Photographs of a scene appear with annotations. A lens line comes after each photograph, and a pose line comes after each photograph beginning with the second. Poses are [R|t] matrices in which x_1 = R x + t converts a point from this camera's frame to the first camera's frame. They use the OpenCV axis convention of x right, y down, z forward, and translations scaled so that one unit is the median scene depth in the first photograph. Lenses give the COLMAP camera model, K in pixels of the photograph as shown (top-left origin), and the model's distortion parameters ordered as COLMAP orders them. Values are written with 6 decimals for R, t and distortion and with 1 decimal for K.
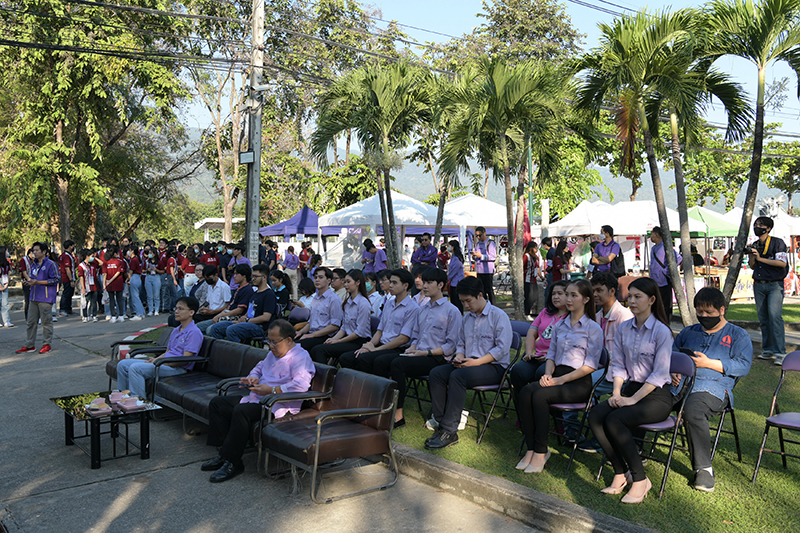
lens RADIAL K [[730.7, 0, 400.2], [0, 730.7, 262.2], [0, 0, 1]] dist [-0.005269, 0.000000]
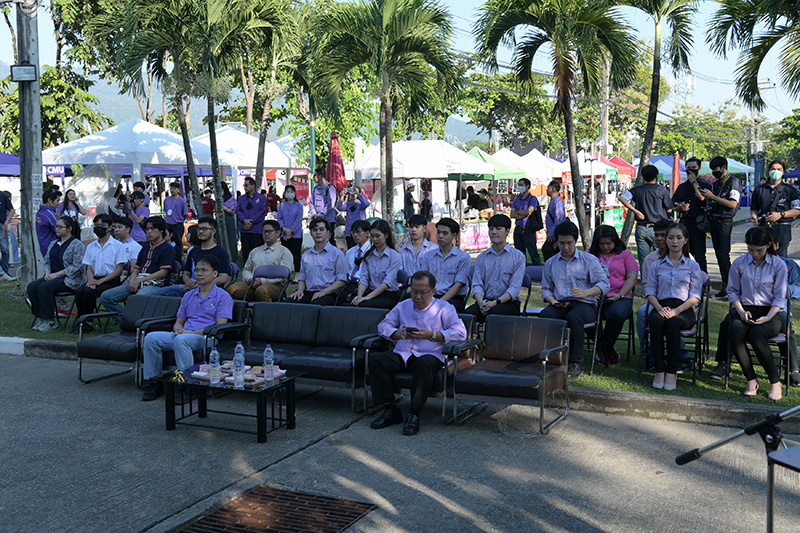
lens RADIAL K [[928.3, 0, 401.0], [0, 928.3, 264.6], [0, 0, 1]] dist [0.083225, 0.000000]
pose [[0.891937, -0.041392, 0.450260, -0.589449], [0.013601, 0.997807, 0.064784, -0.010502], [-0.451954, -0.051660, 0.890544, -0.087451]]
